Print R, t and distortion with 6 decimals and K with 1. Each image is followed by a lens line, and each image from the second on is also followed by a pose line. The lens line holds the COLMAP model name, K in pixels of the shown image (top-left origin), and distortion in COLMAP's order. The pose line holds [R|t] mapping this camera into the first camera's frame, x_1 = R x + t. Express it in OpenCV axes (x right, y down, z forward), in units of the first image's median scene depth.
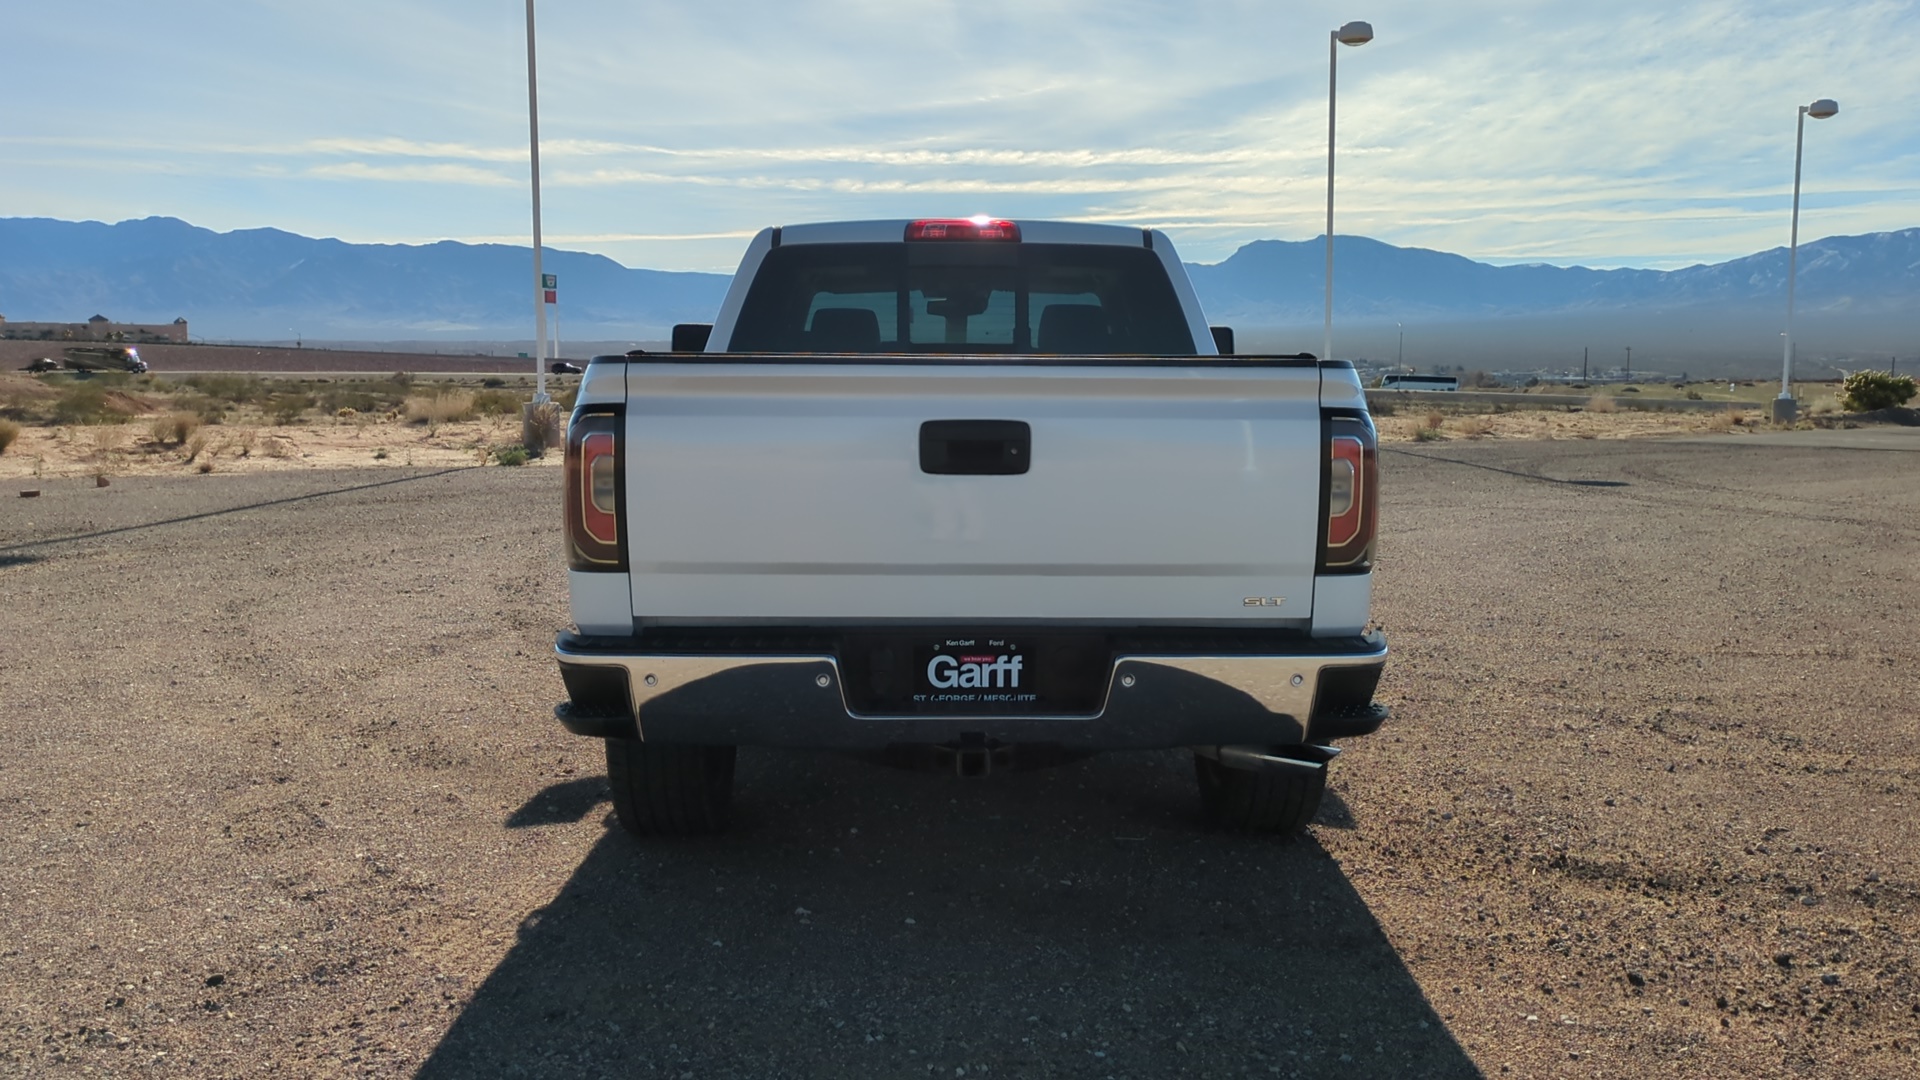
lens RADIAL K [[1656.8, 0, 963.2], [0, 1656.8, 533.7], [0, 0, 1]] dist [0.052598, -0.041717]
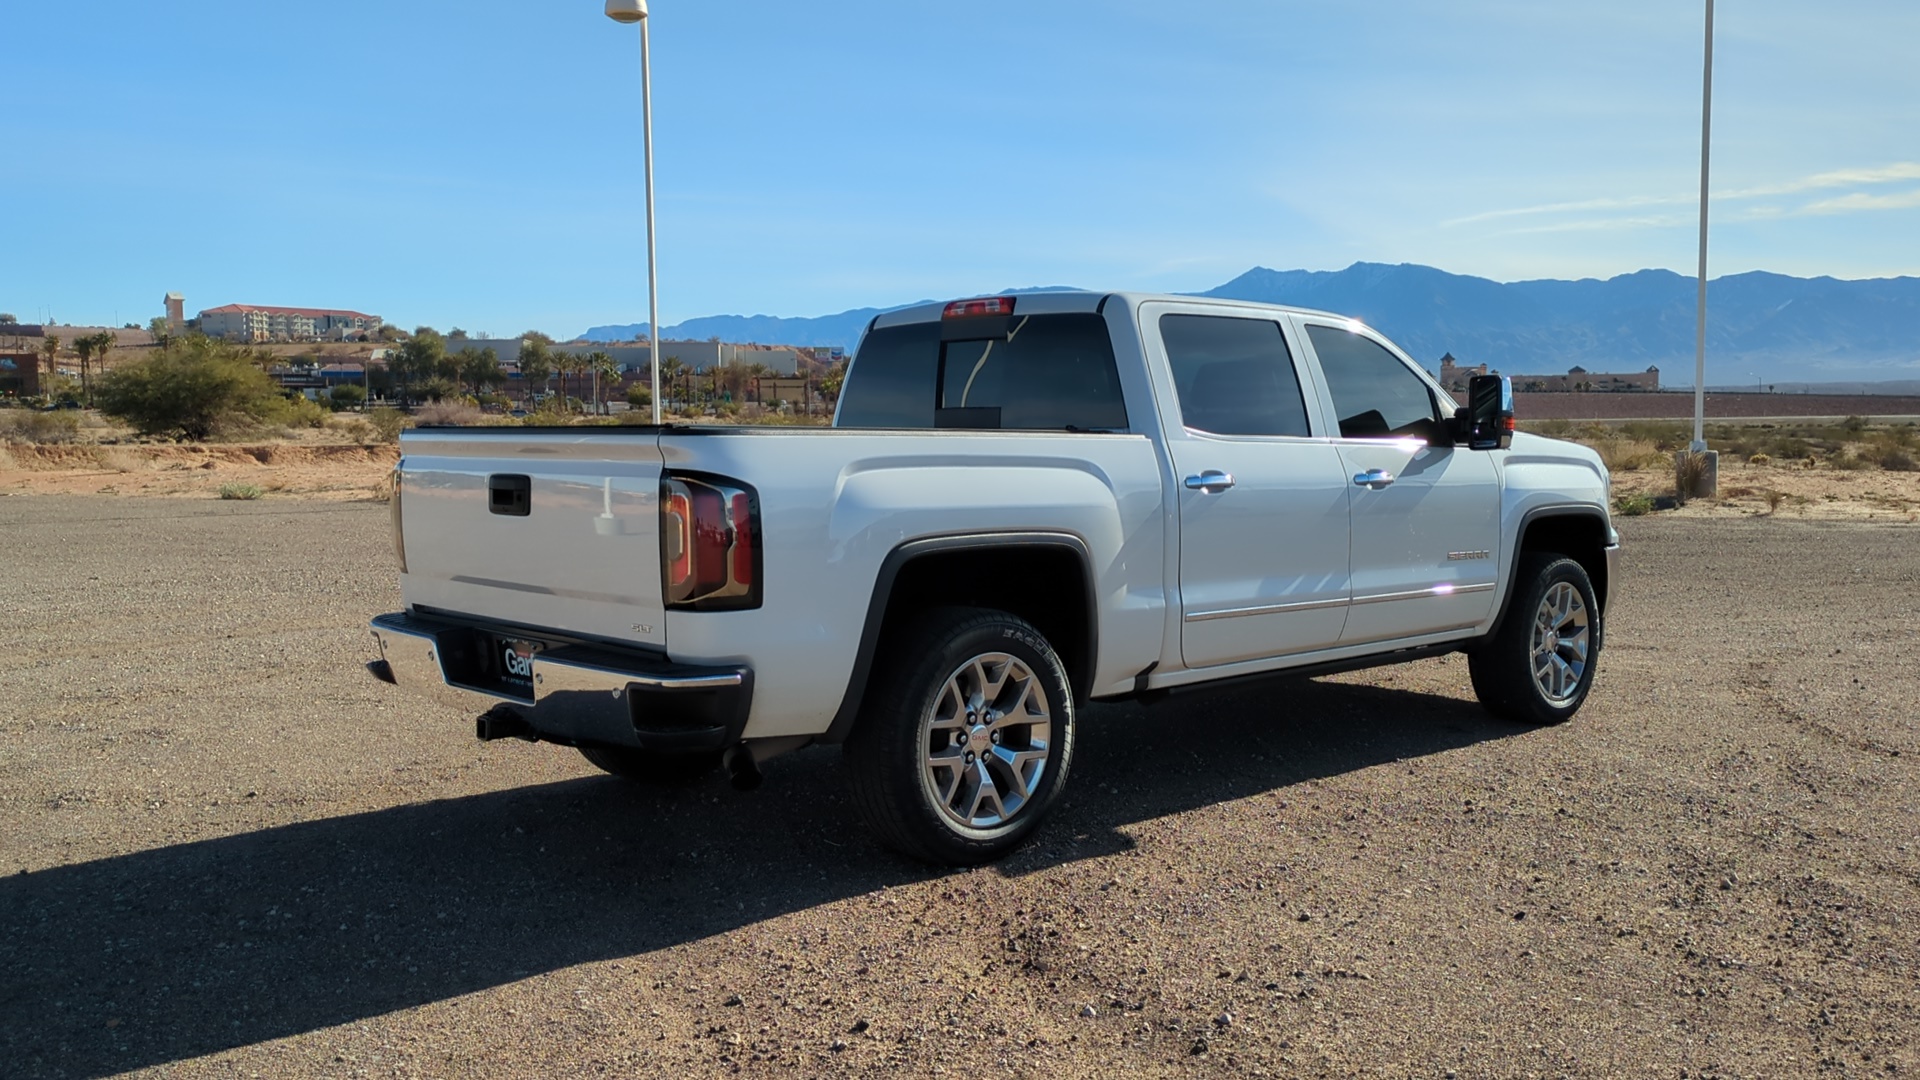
lens RADIAL K [[1656.8, 0, 969.8], [0, 1656.8, 545.1], [0, 0, 1]] dist [0.052598, -0.041717]
pose [[0.673406, 0.044790, -0.737915, 0.834675], [-0.059812, 0.998192, 0.006005, -0.028039], [0.736849, 0.040093, 0.674867, 0.242409]]
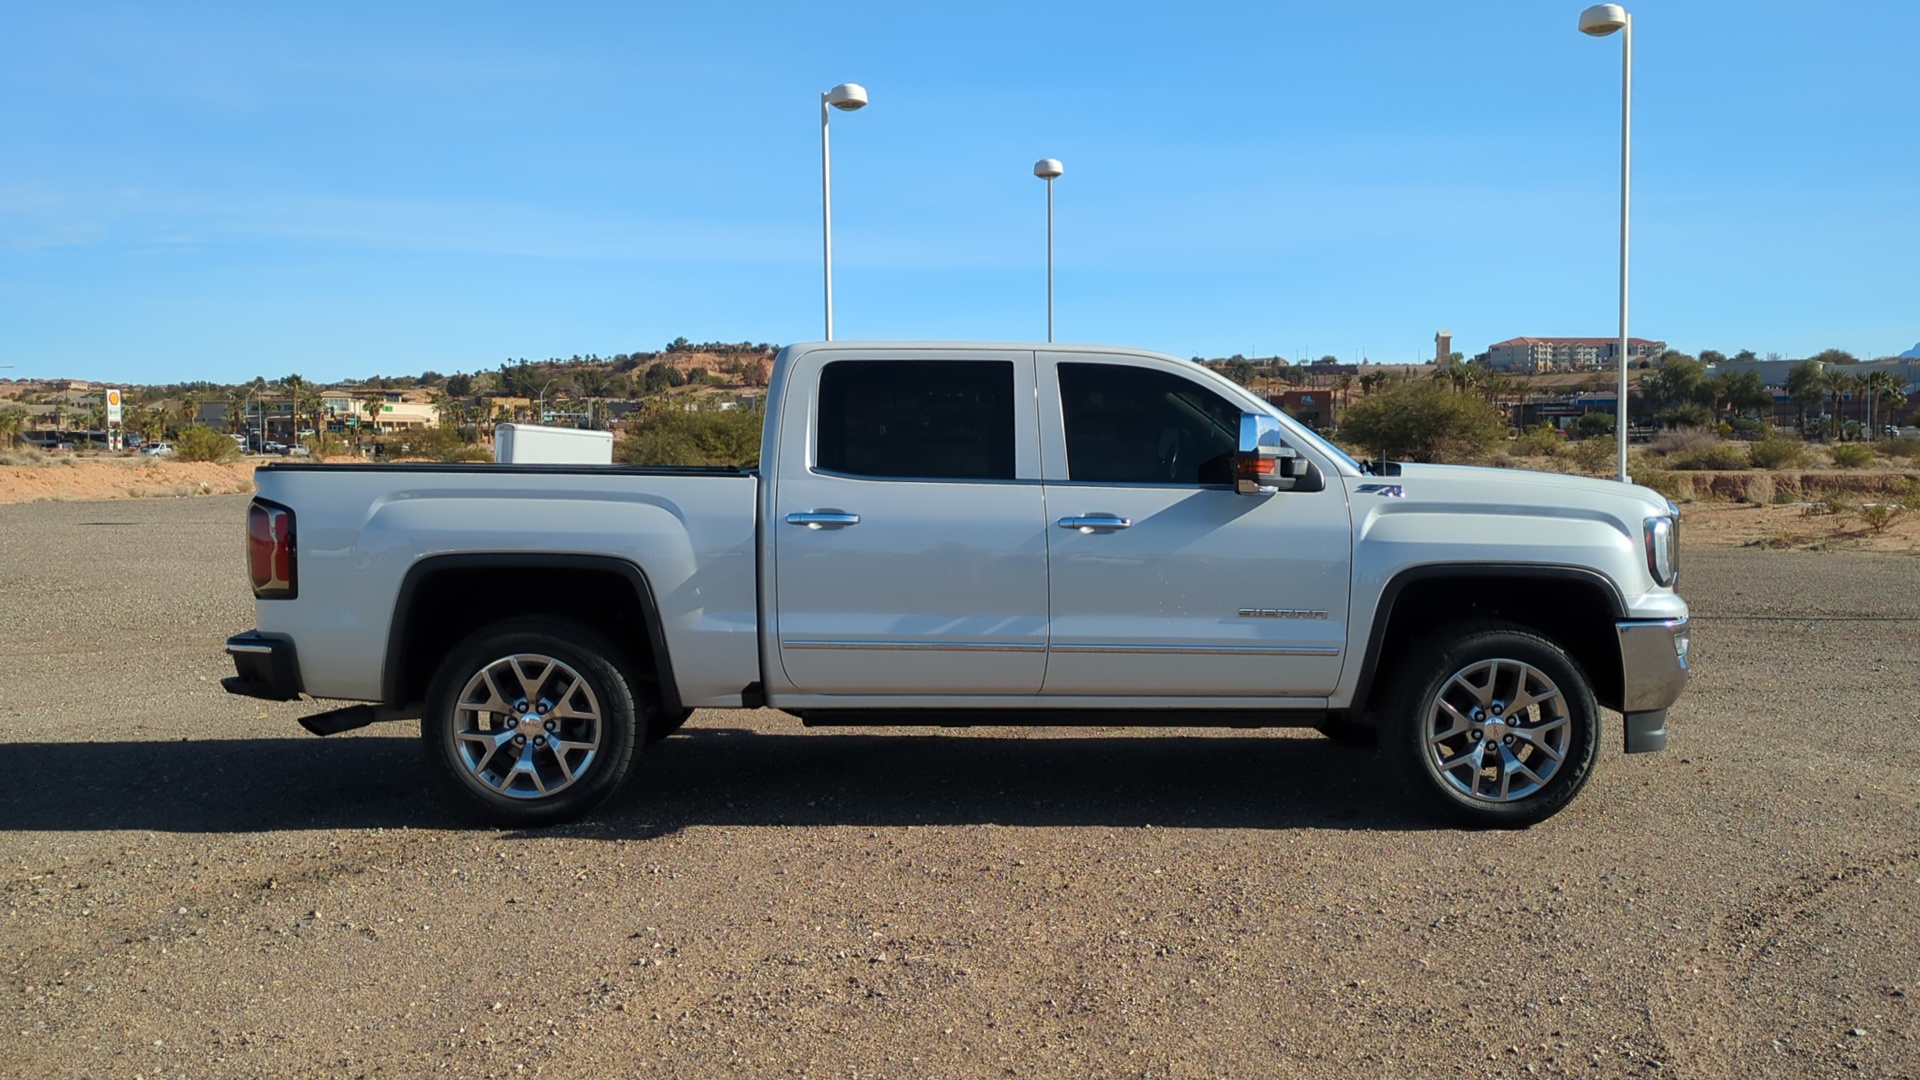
lens RADIAL K [[1656.8, 0, 964.3], [0, 1656.8, 528.3], [0, 0, 1]] dist [0.052598, -0.041717]
pose [[-0.004873, 0.037948, -0.999268, 1.369760], [-0.090244, 0.995186, 0.038233, -0.135093], [0.995908, 0.090364, -0.001425, 1.358558]]
